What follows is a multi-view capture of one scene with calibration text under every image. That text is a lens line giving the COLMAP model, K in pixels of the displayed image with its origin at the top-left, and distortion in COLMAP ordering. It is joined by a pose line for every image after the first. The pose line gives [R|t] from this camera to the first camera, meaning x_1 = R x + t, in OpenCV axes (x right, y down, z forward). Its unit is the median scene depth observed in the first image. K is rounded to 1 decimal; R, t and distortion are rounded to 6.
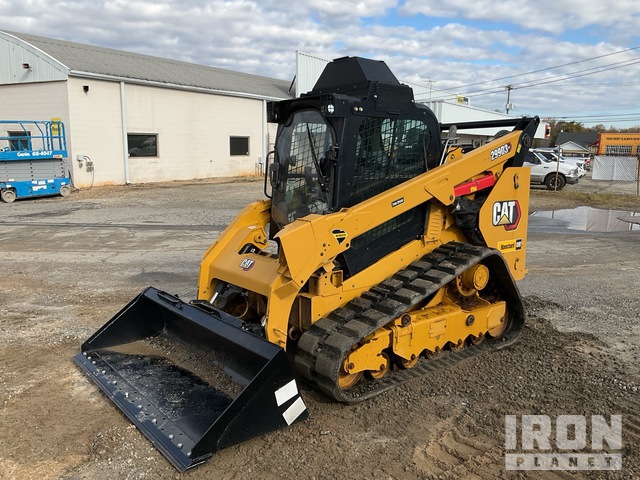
lens RADIAL K [[518.0, 0, 323.3], [0, 518.0, 237.6], [0, 0, 1]] dist [0.061919, 0.002150]
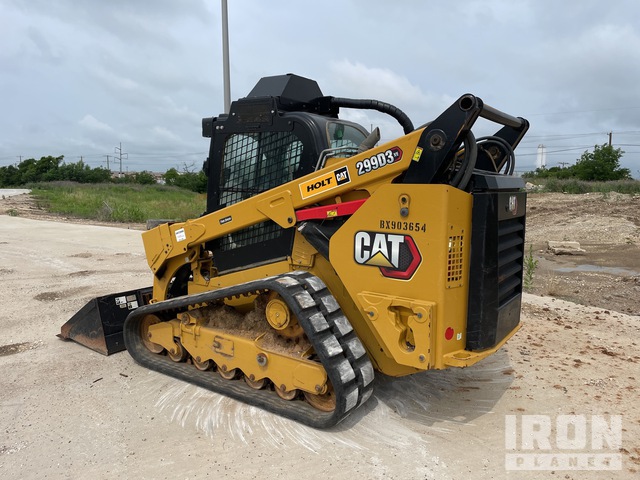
lens RADIAL K [[518.0, 0, 319.6], [0, 518.0, 234.4], [0, 0, 1]] dist [0.061919, 0.002150]
pose [[0.266084, 0.105523, -0.958157, 1.008373], [-0.145488, 0.987000, 0.068297, -0.105046], [0.952907, 0.121228, 0.277977, 0.753276]]
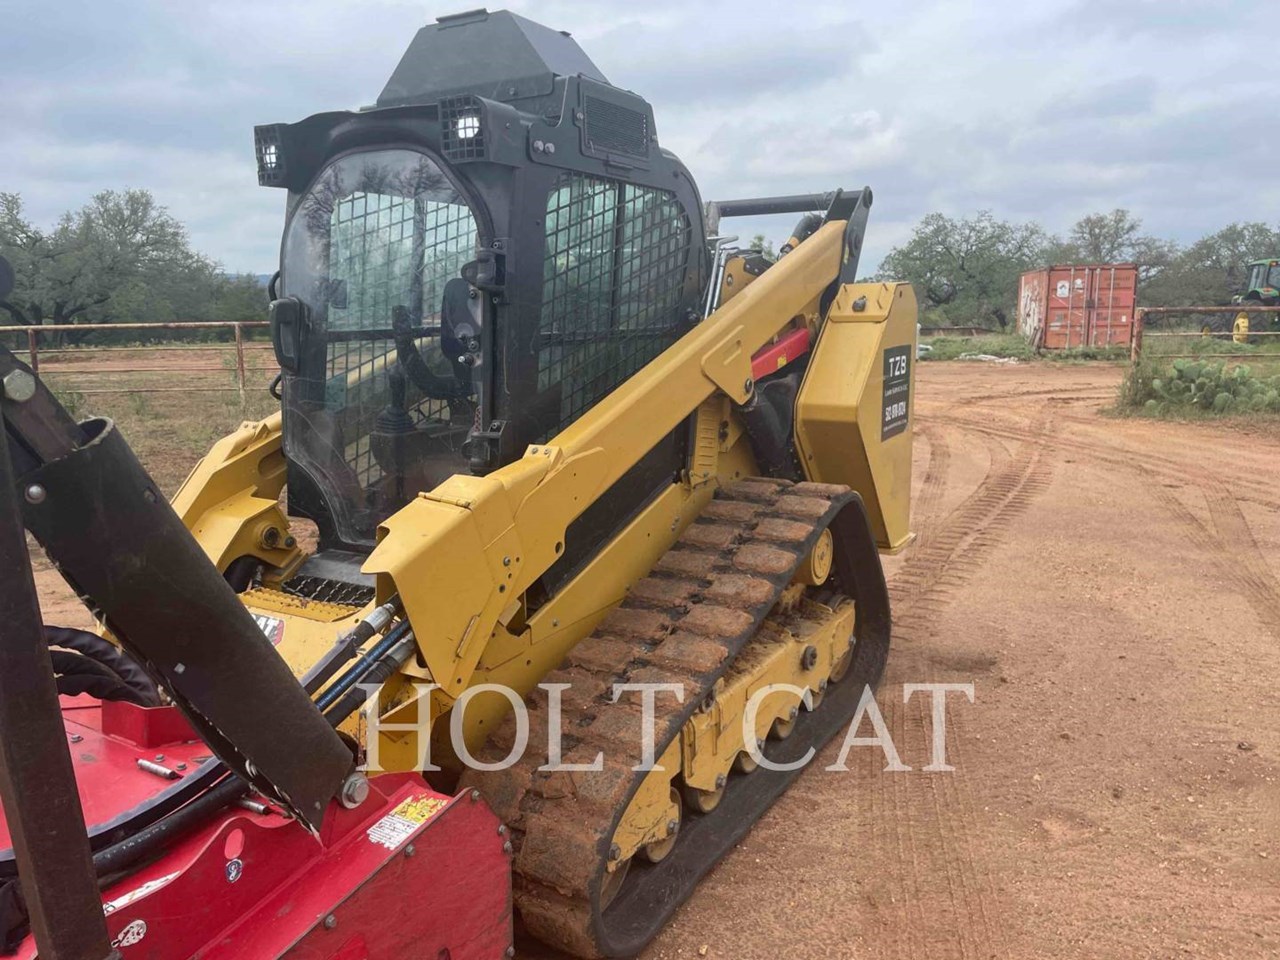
lens RADIAL K [[952.2, 0, 664.6], [0, 952.2, 497.5], [0, 0, 1]] dist [-0.001414, -0.005805]
pose [[0.932084, -0.089956, 0.350896, -0.089990], [0.065974, 0.994630, 0.079739, -0.043008], [-0.356185, -0.051173, 0.933013, 0.276406]]
